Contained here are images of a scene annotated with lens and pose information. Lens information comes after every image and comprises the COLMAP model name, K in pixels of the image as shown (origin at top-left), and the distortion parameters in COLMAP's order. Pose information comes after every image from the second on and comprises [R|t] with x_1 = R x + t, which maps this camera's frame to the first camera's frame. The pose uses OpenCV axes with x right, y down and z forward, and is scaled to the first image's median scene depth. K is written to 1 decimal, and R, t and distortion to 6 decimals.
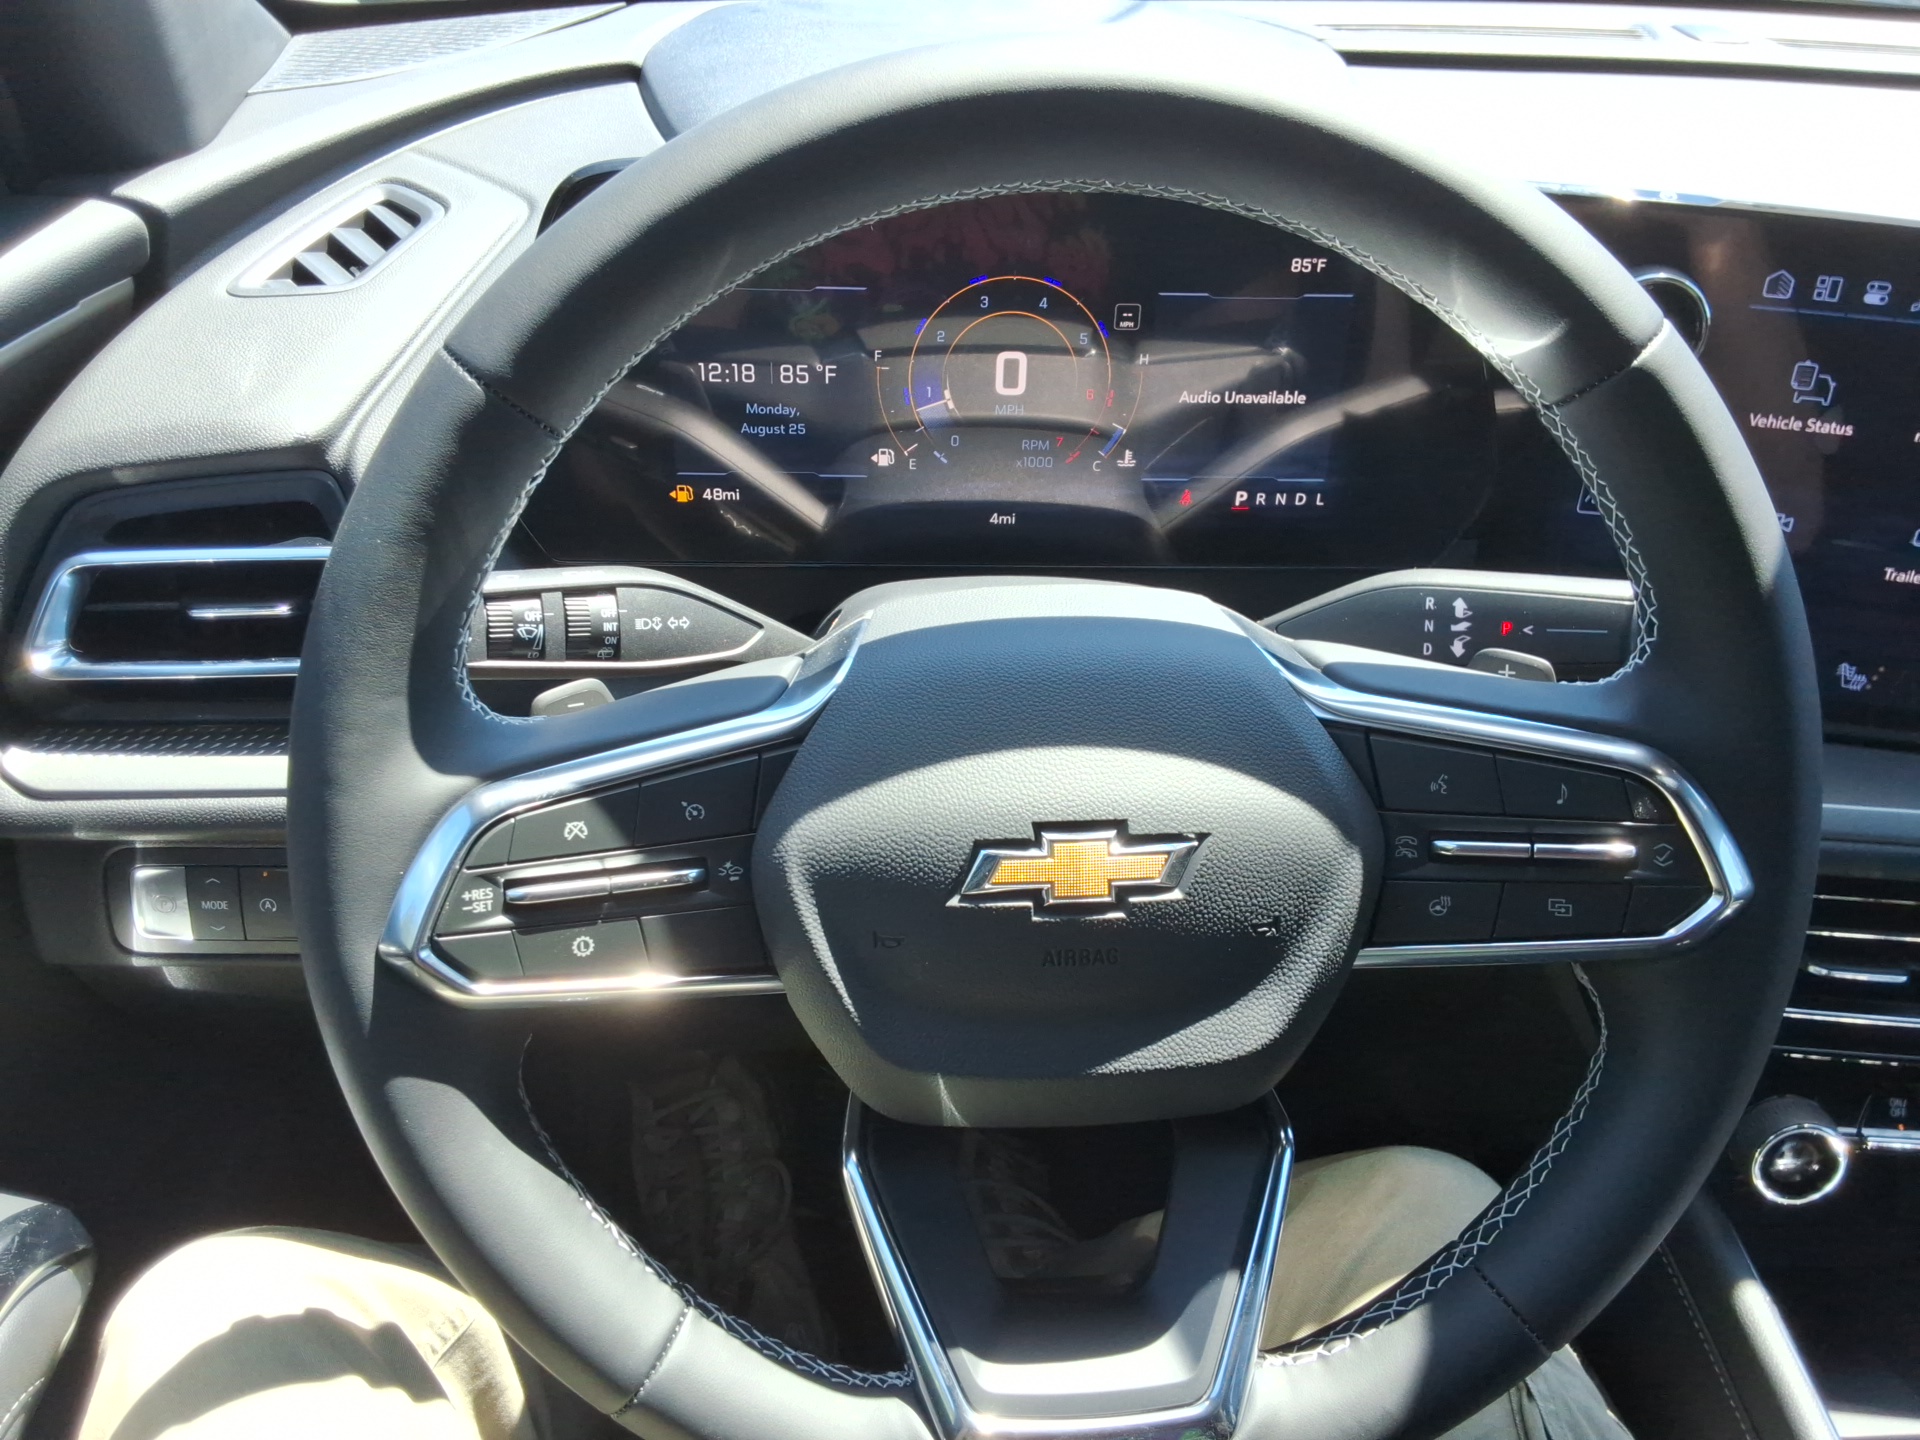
lens RADIAL K [[1539.8, 0, 965.5], [0, 1539.8, 731.2], [0, 0, 1]] dist [0.144356, -0.225104]
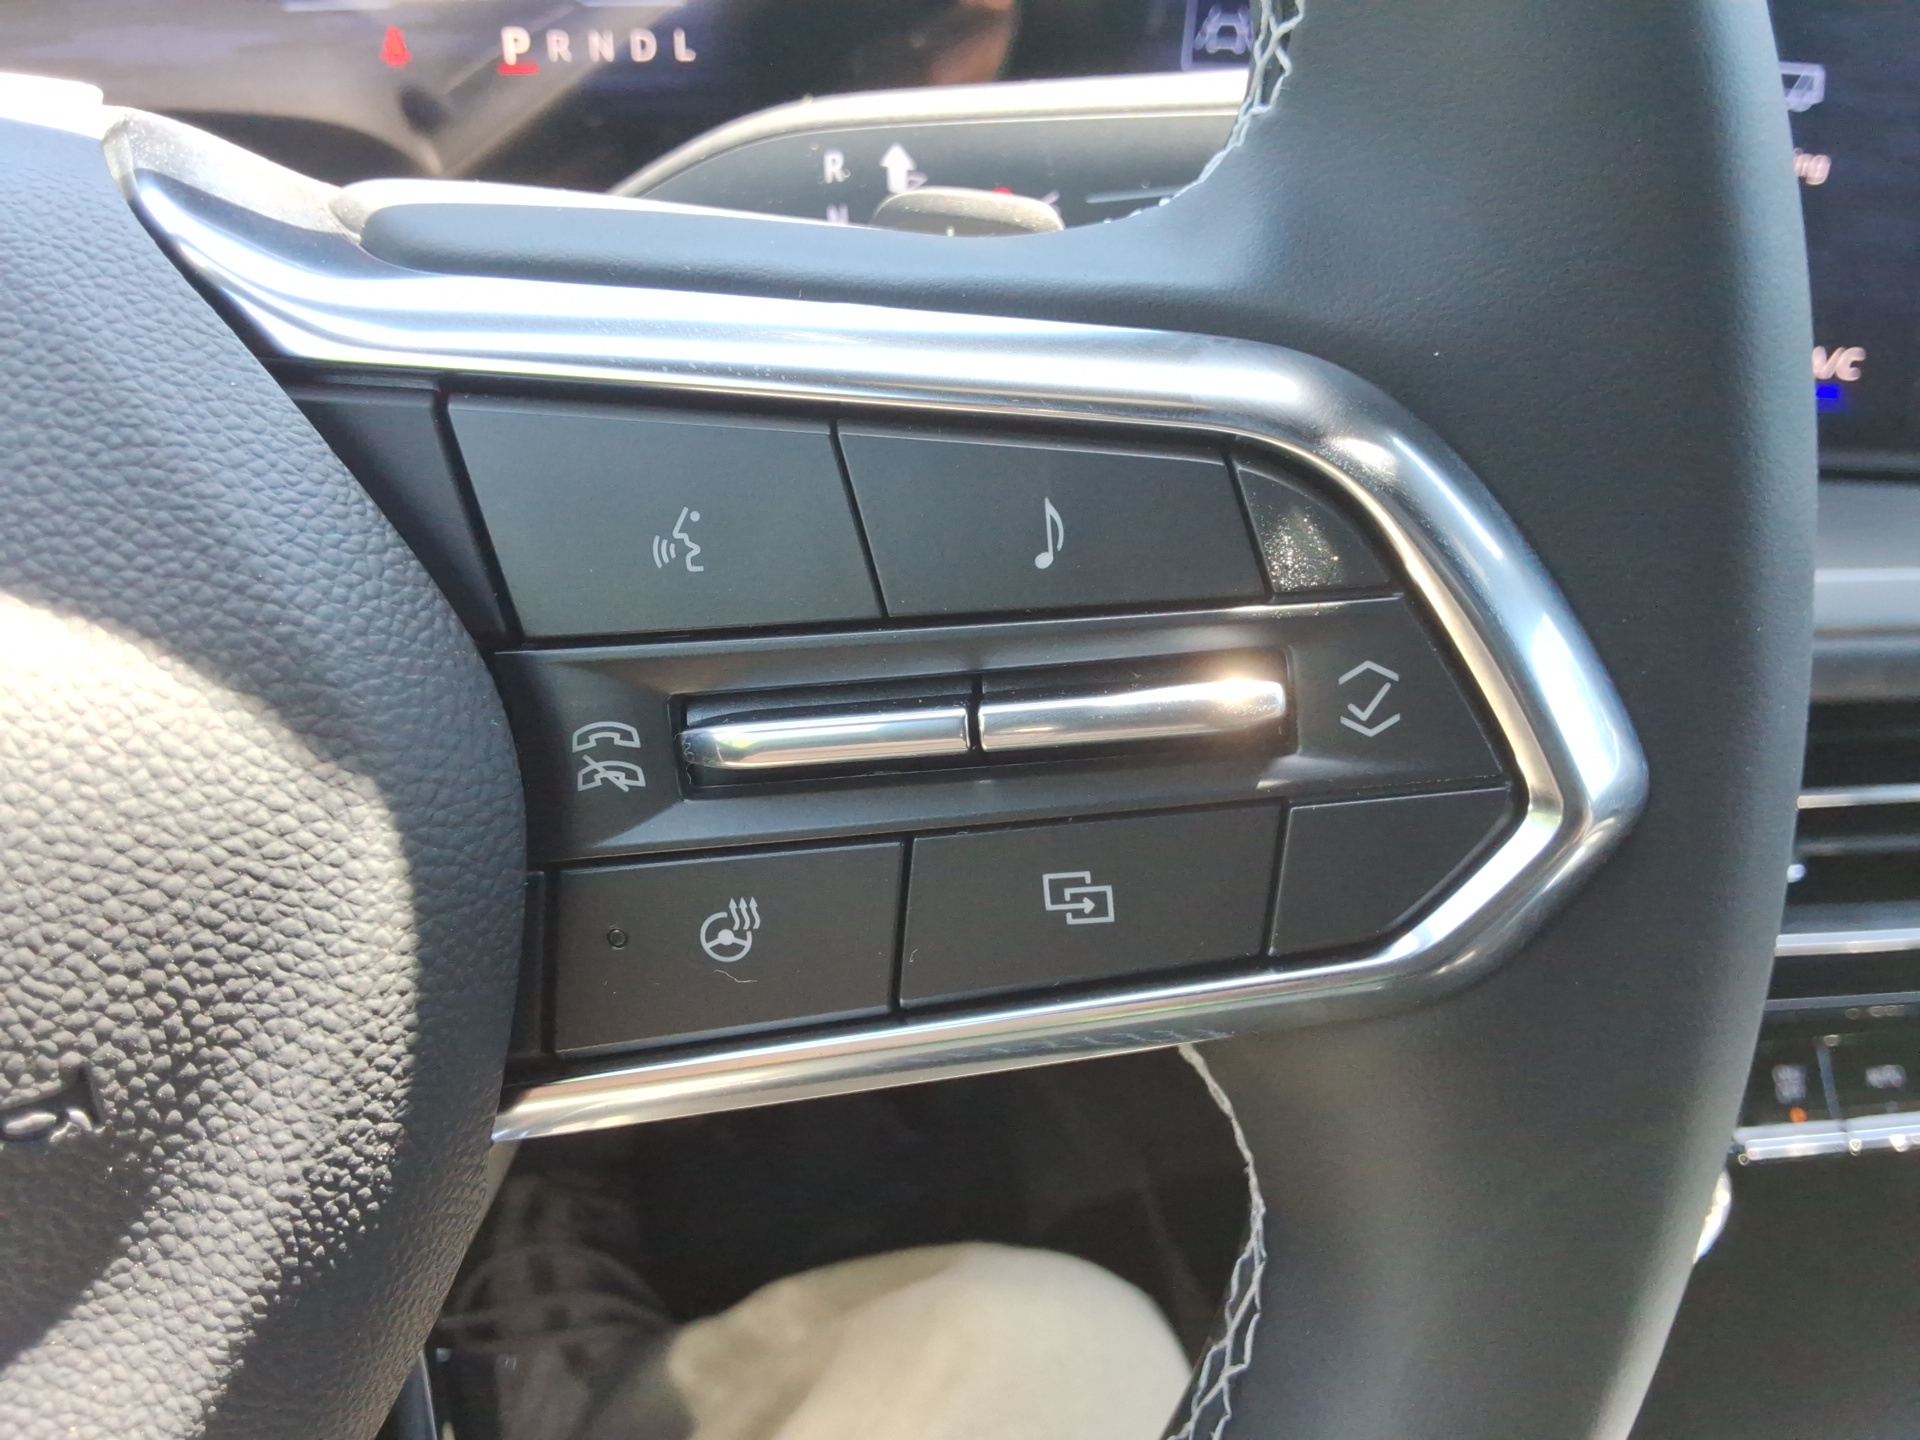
lens RADIAL K [[1539.8, 0, 965.5], [0, 1539.8, 731.2], [0, 0, 1]] dist [0.144356, -0.225104]
pose [[0.983443, -0.101804, 0.149919, 0.316160], [0.092377, 0.993360, 0.068575, 0.056146], [-0.155905, -0.053590, 0.986317, 0.702977]]
